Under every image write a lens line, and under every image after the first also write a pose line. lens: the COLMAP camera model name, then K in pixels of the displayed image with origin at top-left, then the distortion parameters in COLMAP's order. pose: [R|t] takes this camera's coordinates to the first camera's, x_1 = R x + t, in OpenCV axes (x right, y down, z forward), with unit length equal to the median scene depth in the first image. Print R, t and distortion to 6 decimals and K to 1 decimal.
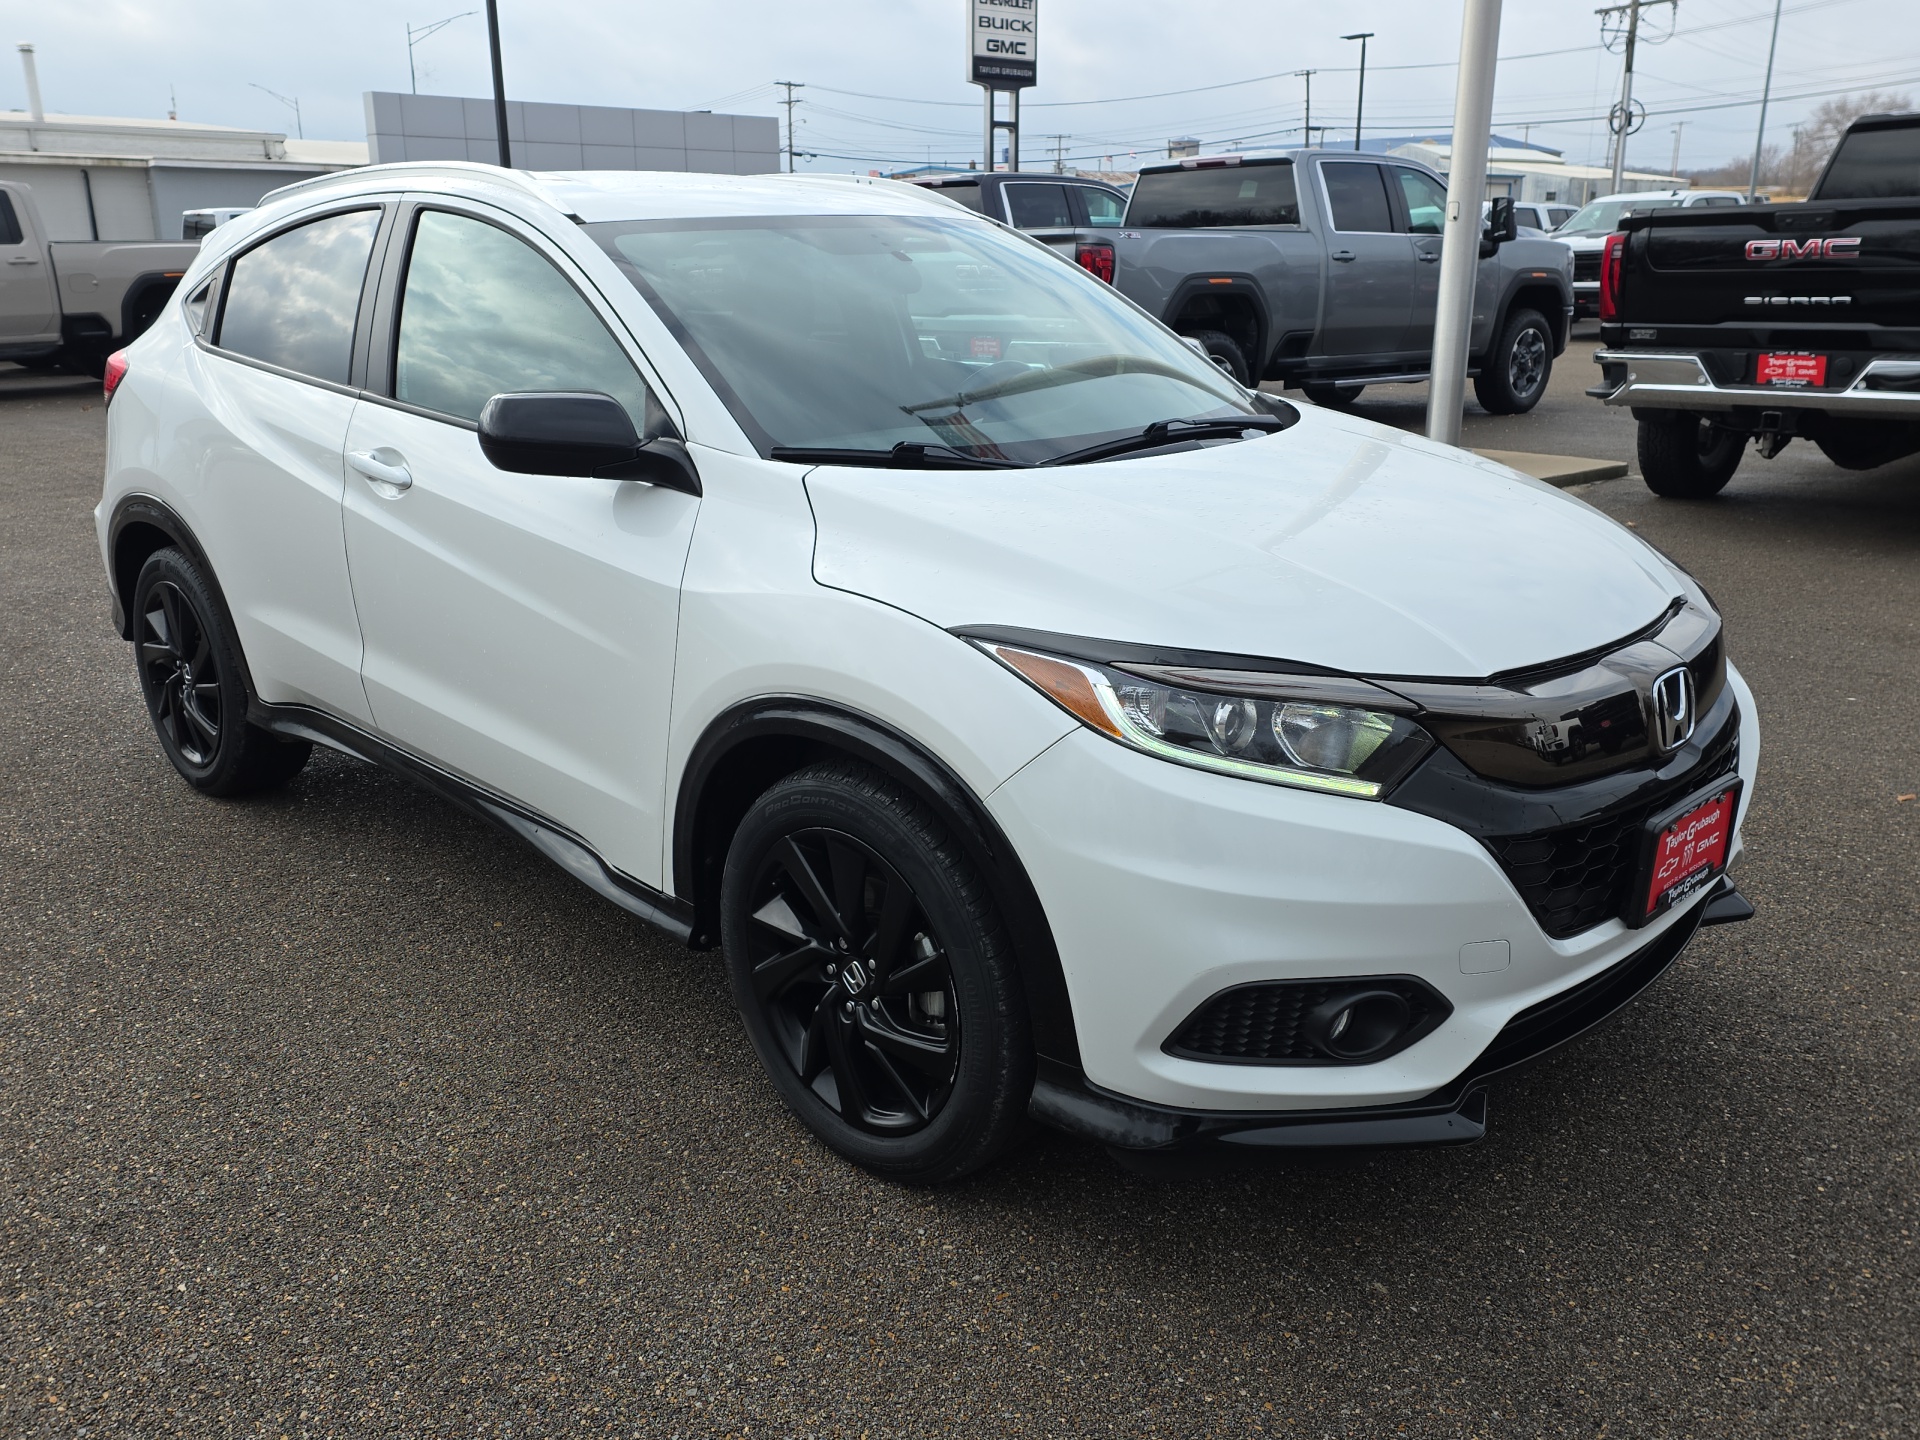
lens RADIAL K [[1616.9, 0, 954.3], [0, 1616.9, 678.4], [0, 0, 1]] dist [0.106544, -0.119005]
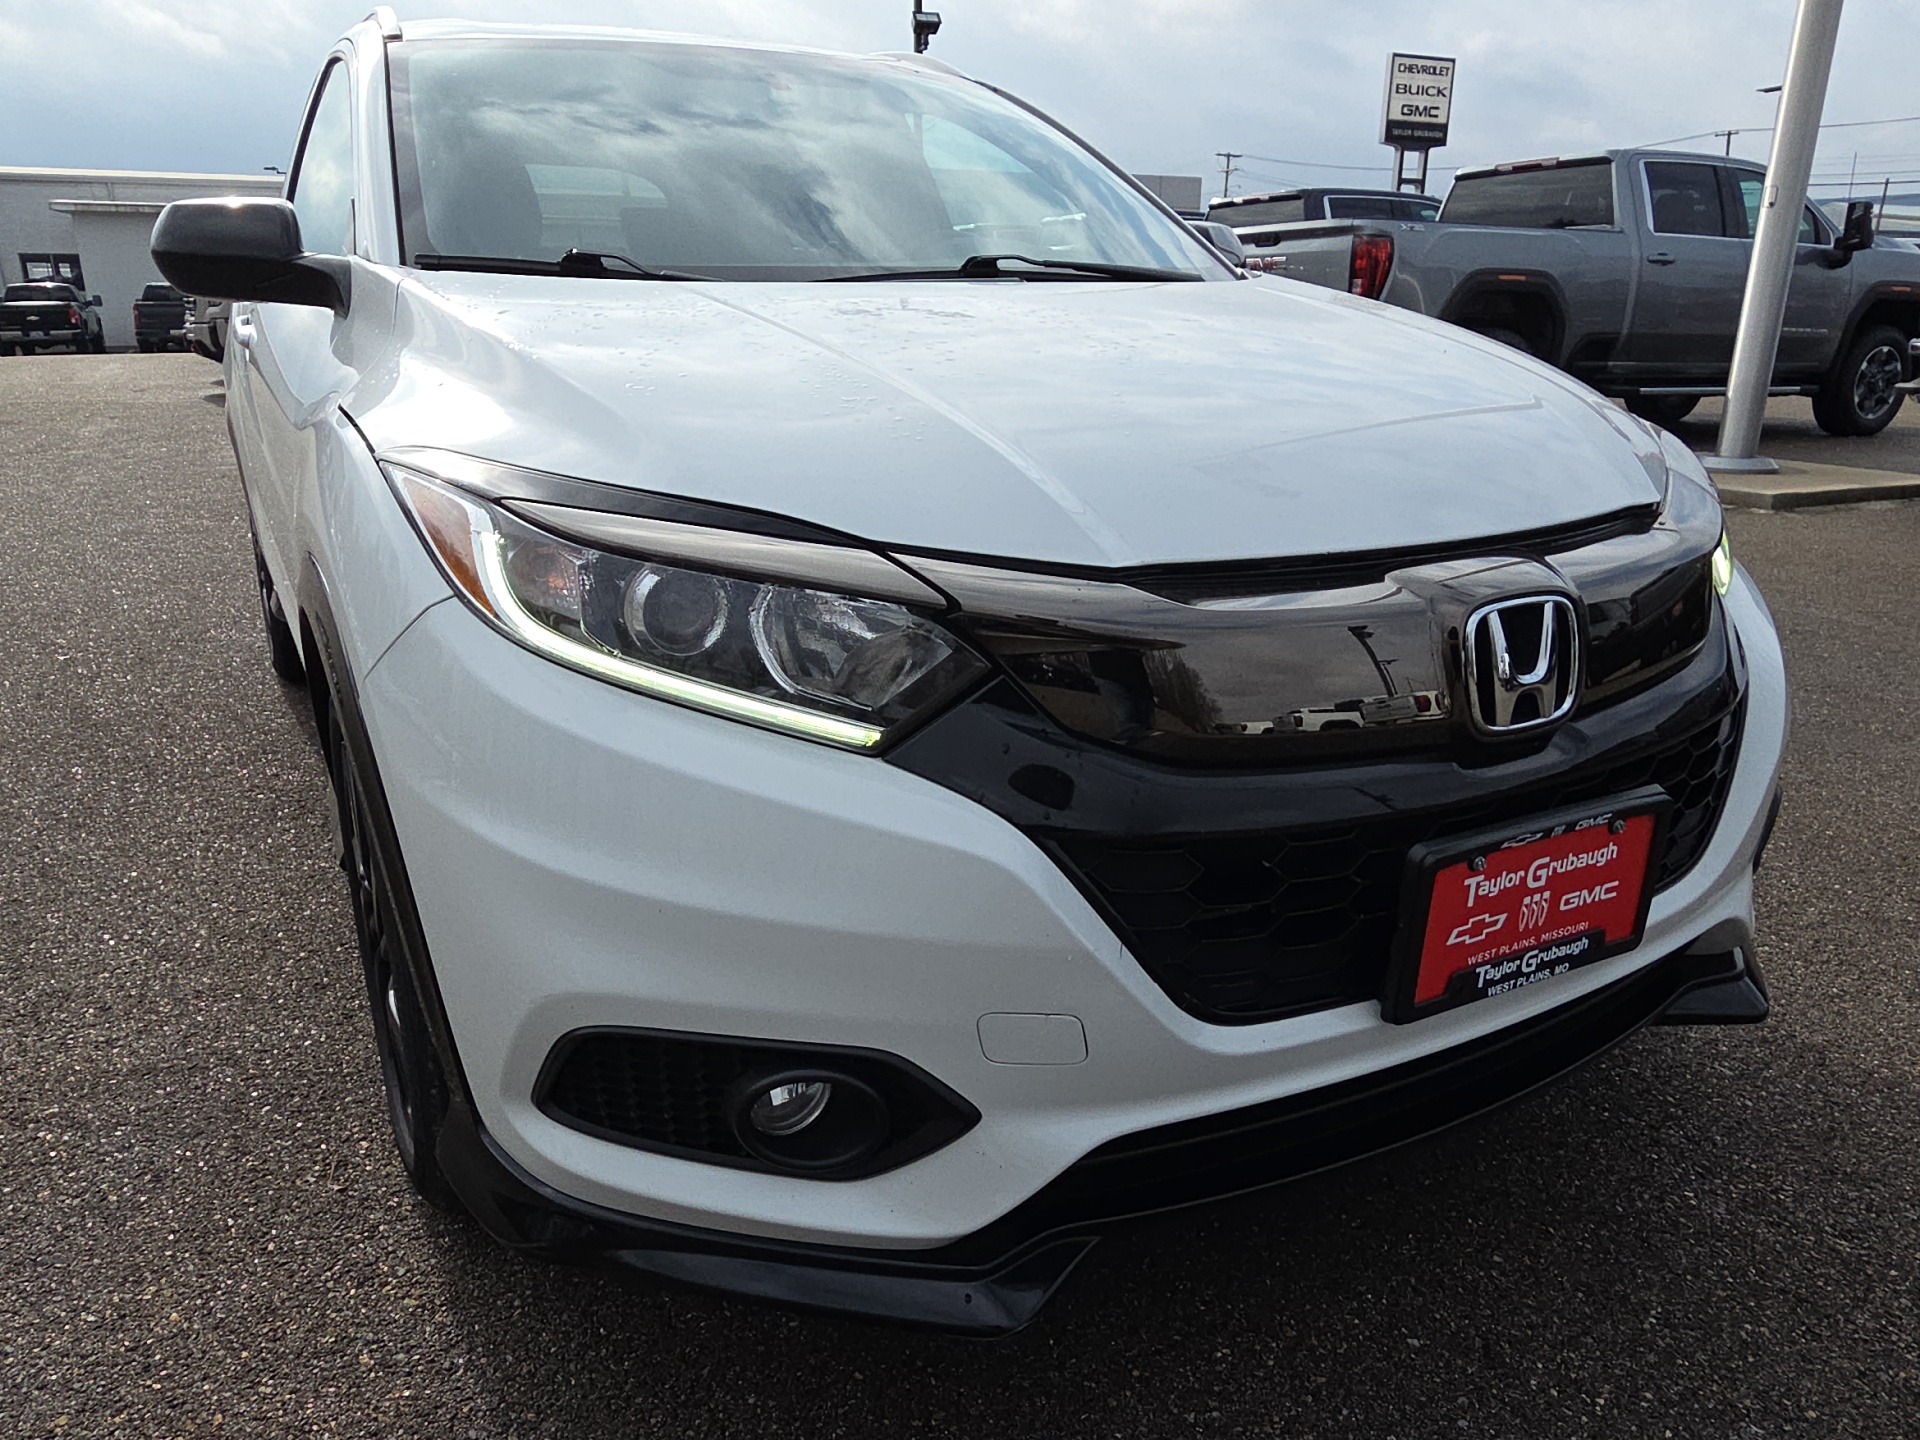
lens RADIAL K [[1360.0, 0, 952.4], [0, 1360.0, 714.5], [0, 0, 1]] dist [0.003588, 0.004811]
pose [[0.956860, 0.093067, -0.275239, 0.097072], [-0.083531, 0.995434, 0.046196, 0.008048], [0.278282, -0.021212, 0.960265, 0.122313]]
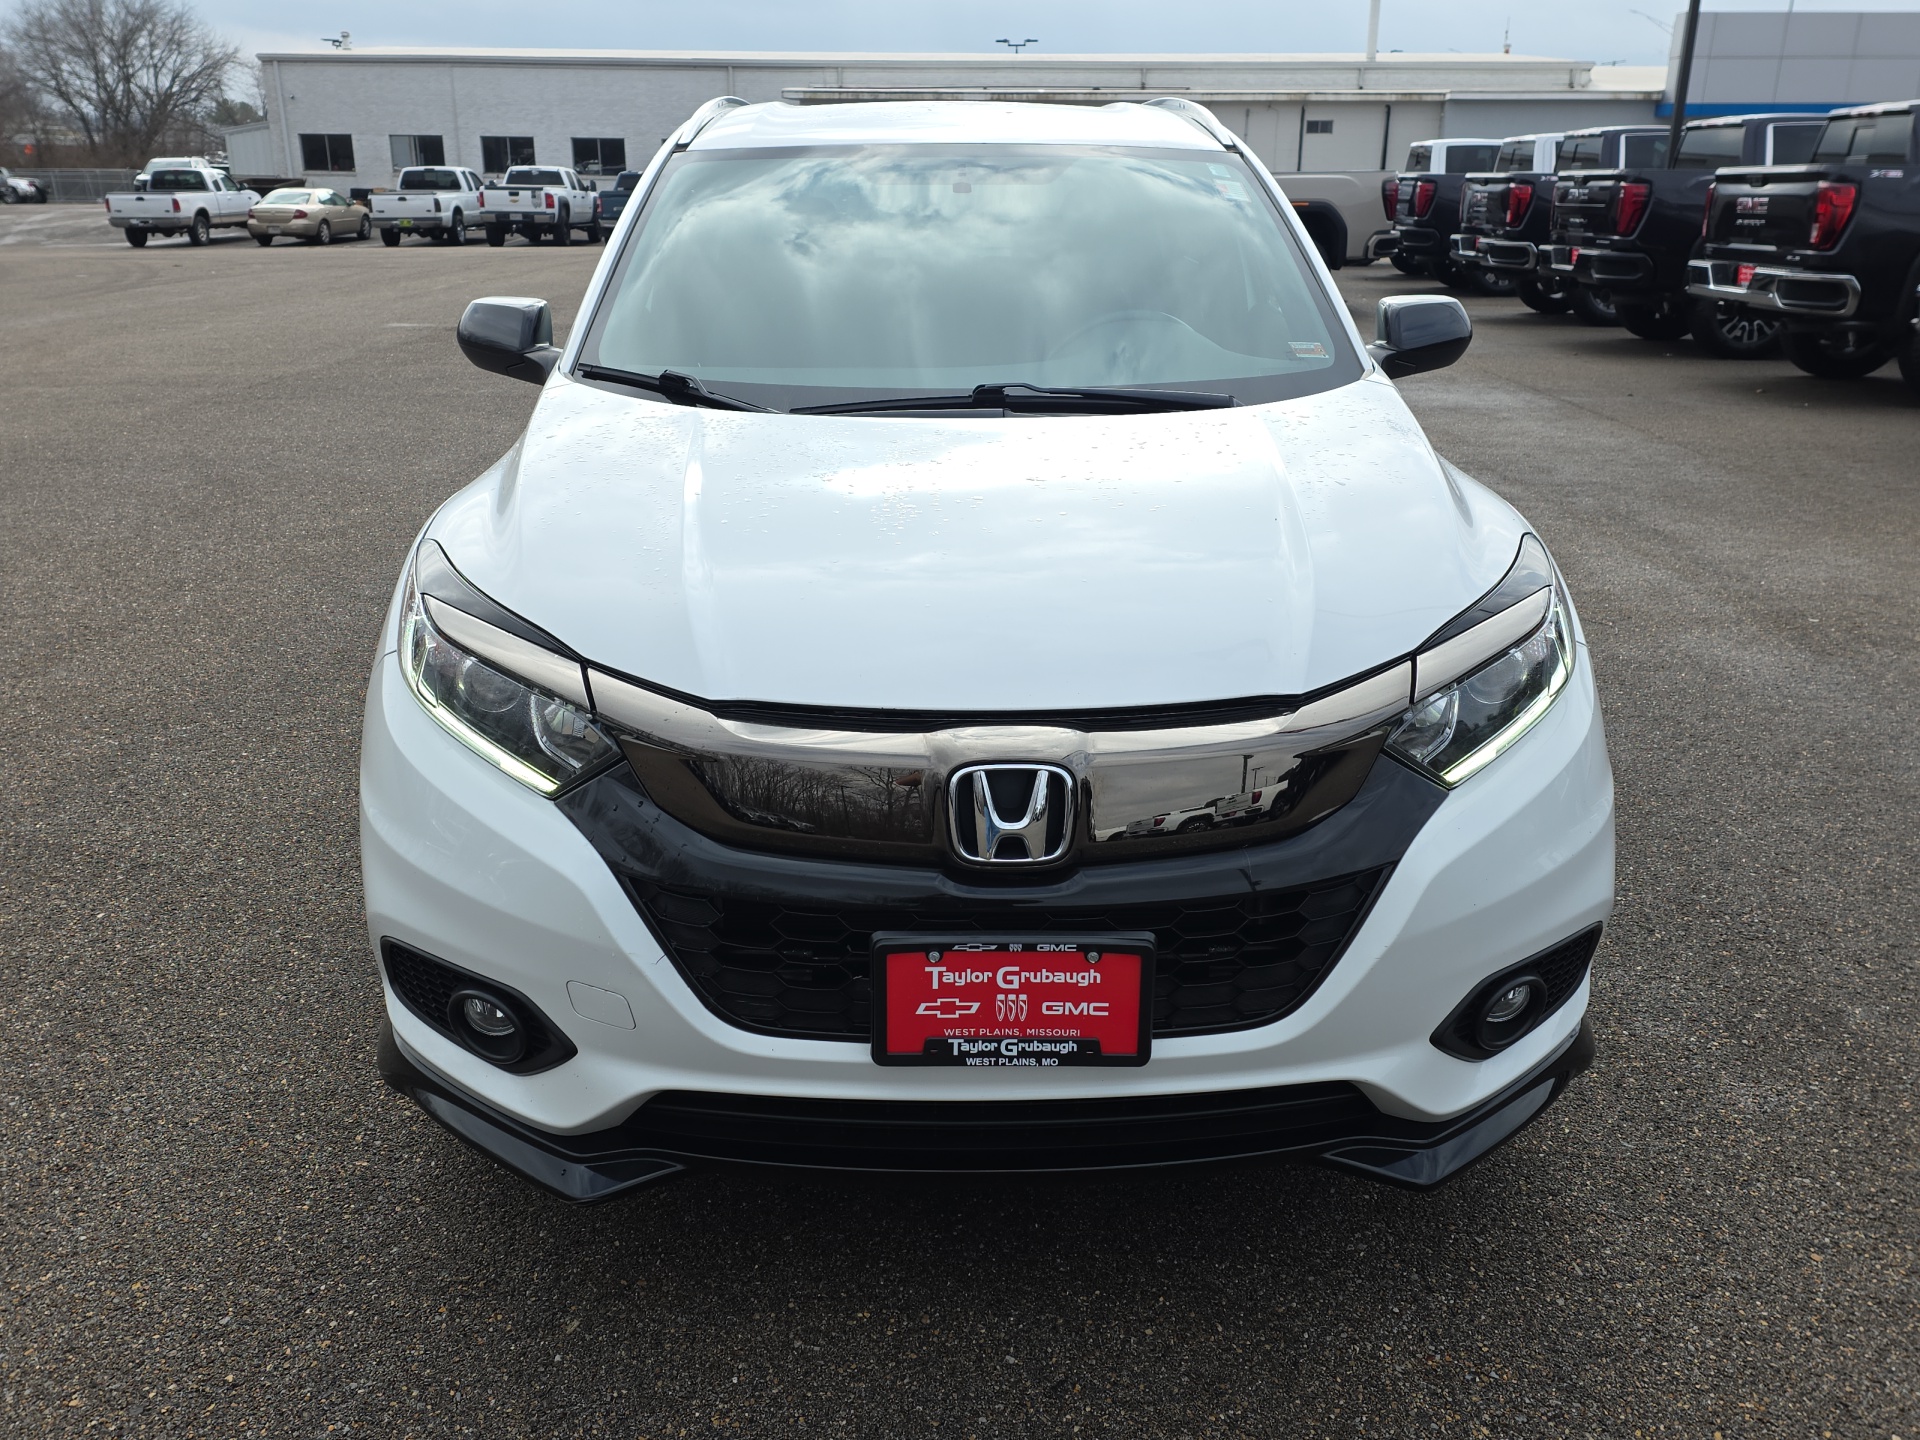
lens RADIAL K [[1616.9, 0, 954.3], [0, 1616.9, 678.4], [0, 0, 1]] dist [0.106544, -0.119005]
pose [[0.713281, 0.219600, -0.665587, 0.231376], [-0.193583, 0.974433, 0.114044, -0.031349], [0.673614, 0.047501, 0.737555, 0.110215]]
